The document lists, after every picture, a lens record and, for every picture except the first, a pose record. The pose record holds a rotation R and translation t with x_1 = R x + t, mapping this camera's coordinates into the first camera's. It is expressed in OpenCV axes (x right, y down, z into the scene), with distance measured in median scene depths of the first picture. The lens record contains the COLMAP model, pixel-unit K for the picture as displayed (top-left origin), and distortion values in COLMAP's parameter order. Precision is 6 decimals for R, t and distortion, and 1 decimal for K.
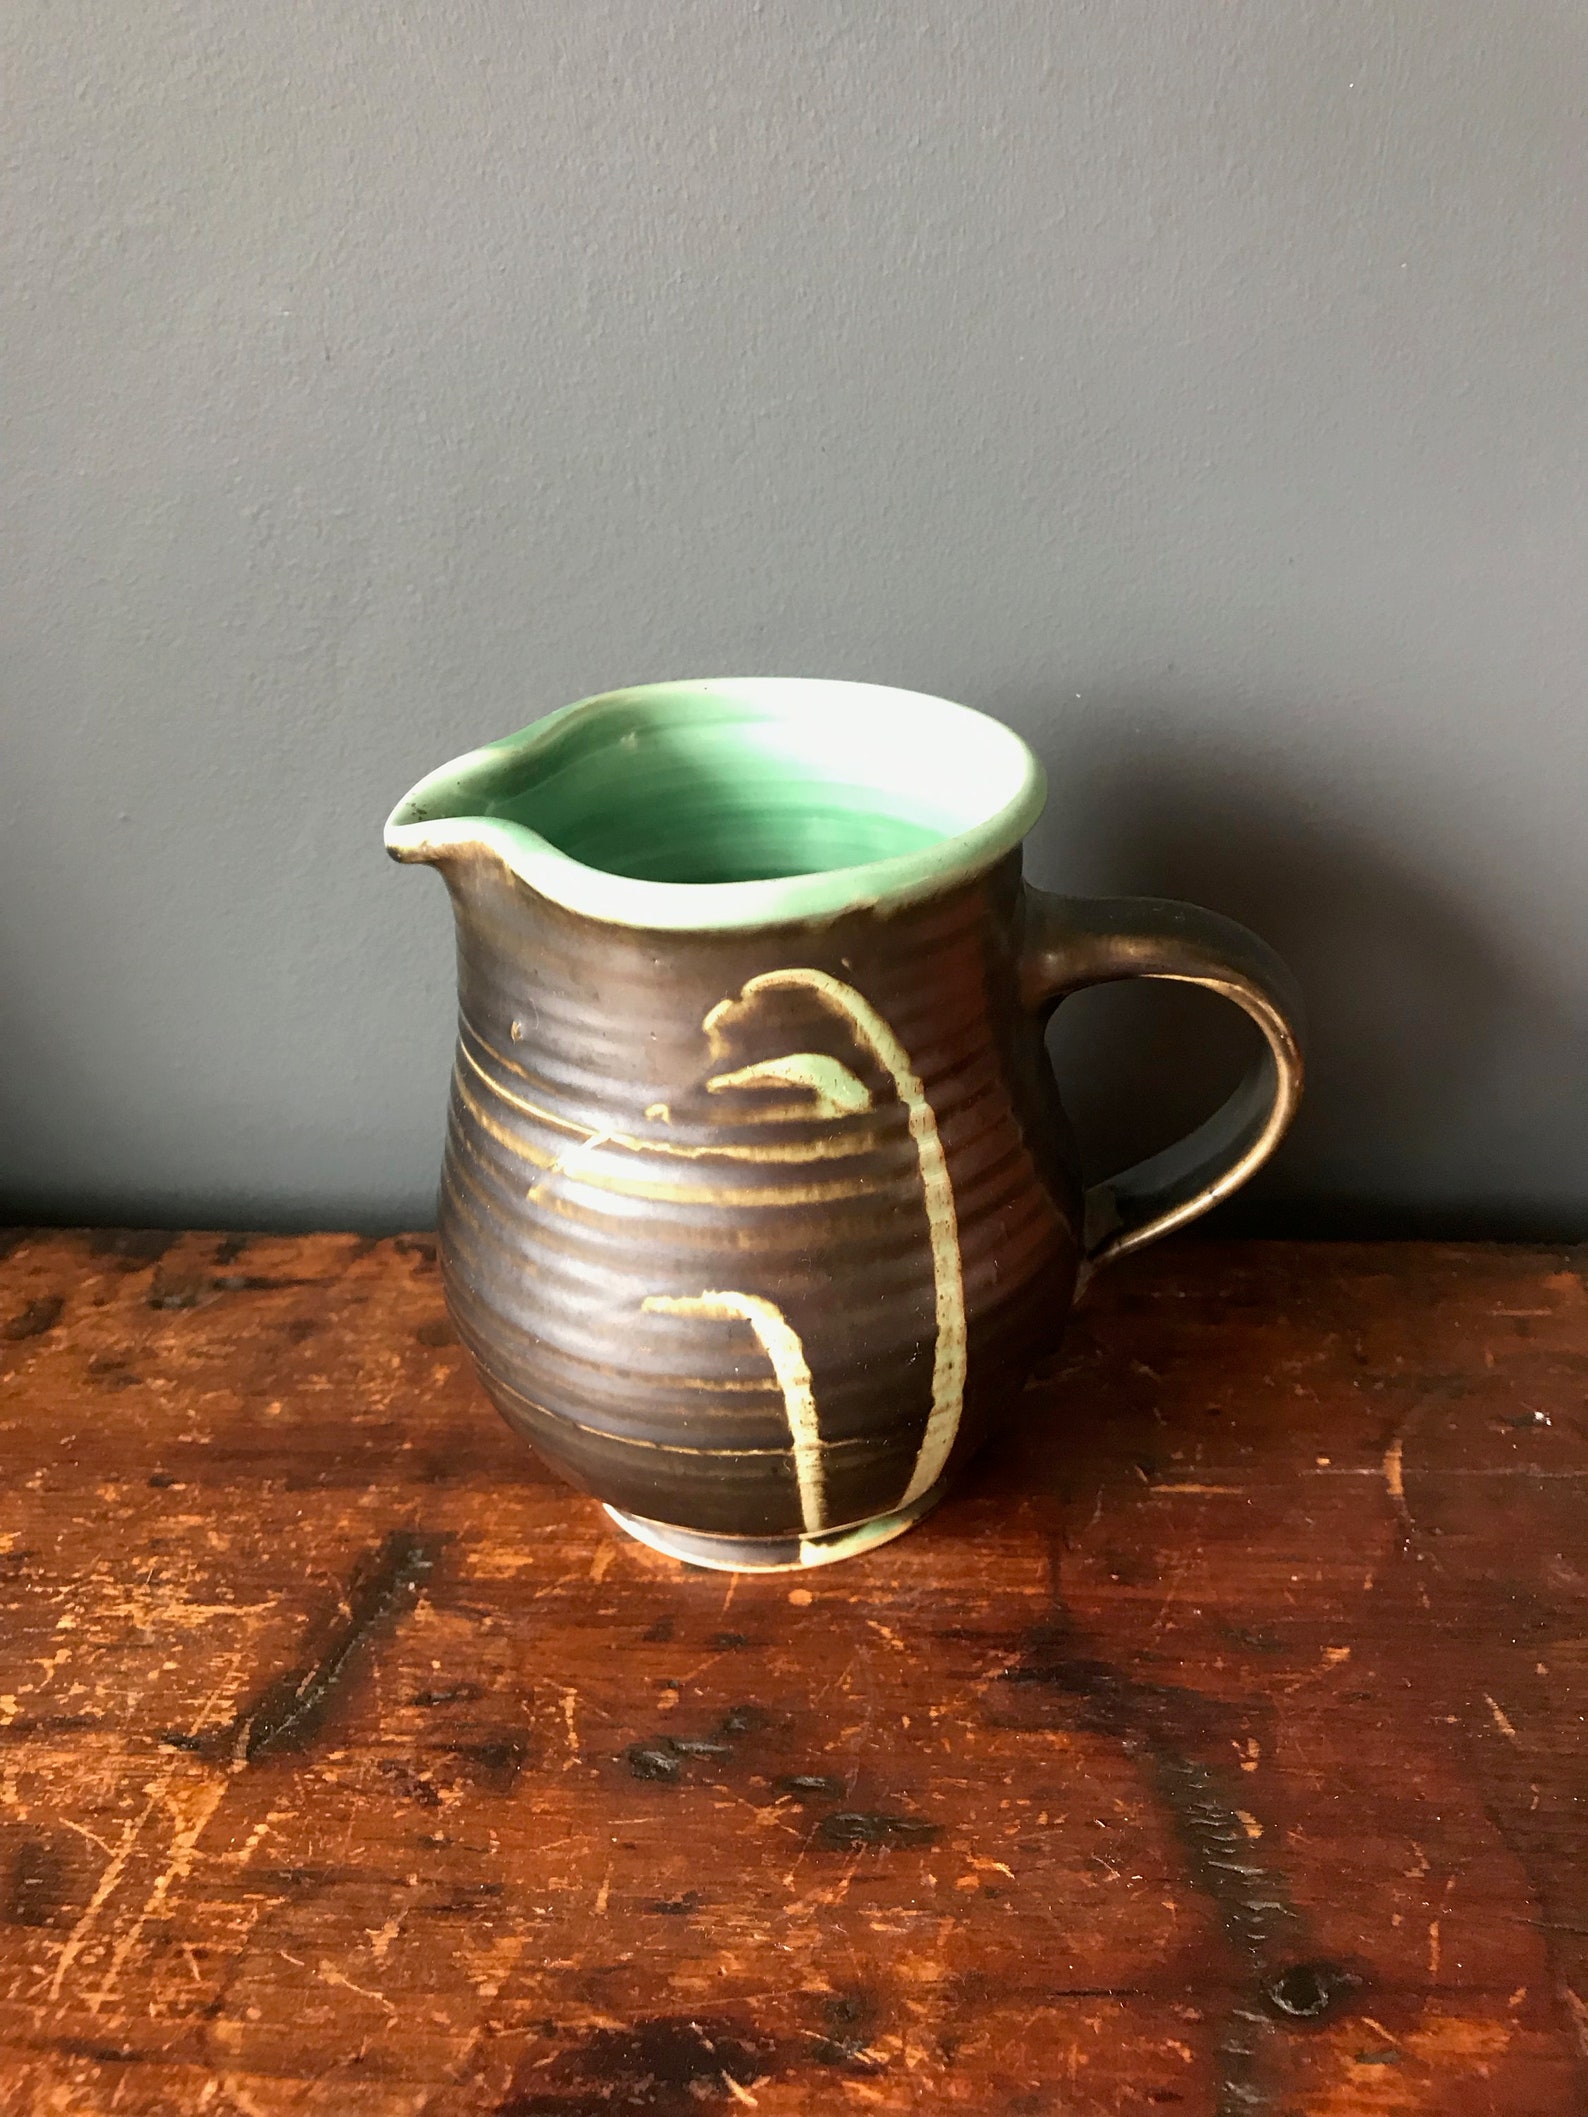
lens RADIAL K [[1874.8, 0, 782.1], [0, 1874.8, 1060.3], [0, 0, 1]] dist [-0.048171, 0.121057]
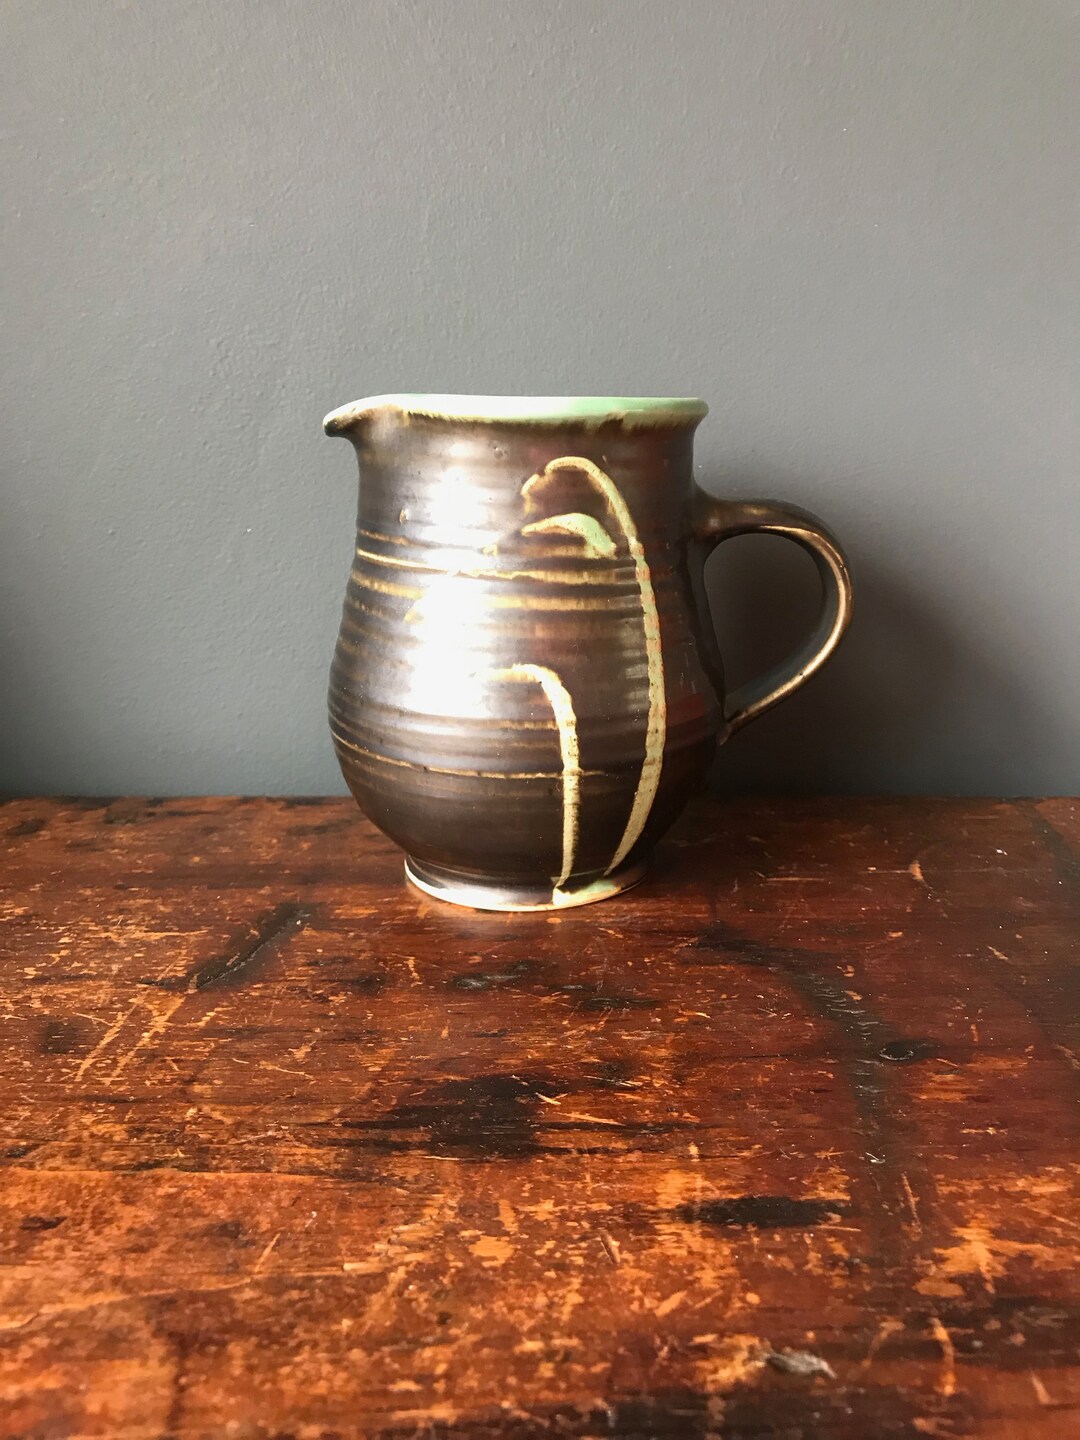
lens RADIAL K [[1280.8, 0, 540.0], [0, 1280.8, 720.0], [0, 0, 1]] dist [-0.023825, 0.069043]
pose [[0.995969, 0.028578, 0.085026, -0.106786], [-0.006428, 0.968193, -0.250123, 0.428698], [-0.089469, 0.248568, 0.964473, -0.077103]]
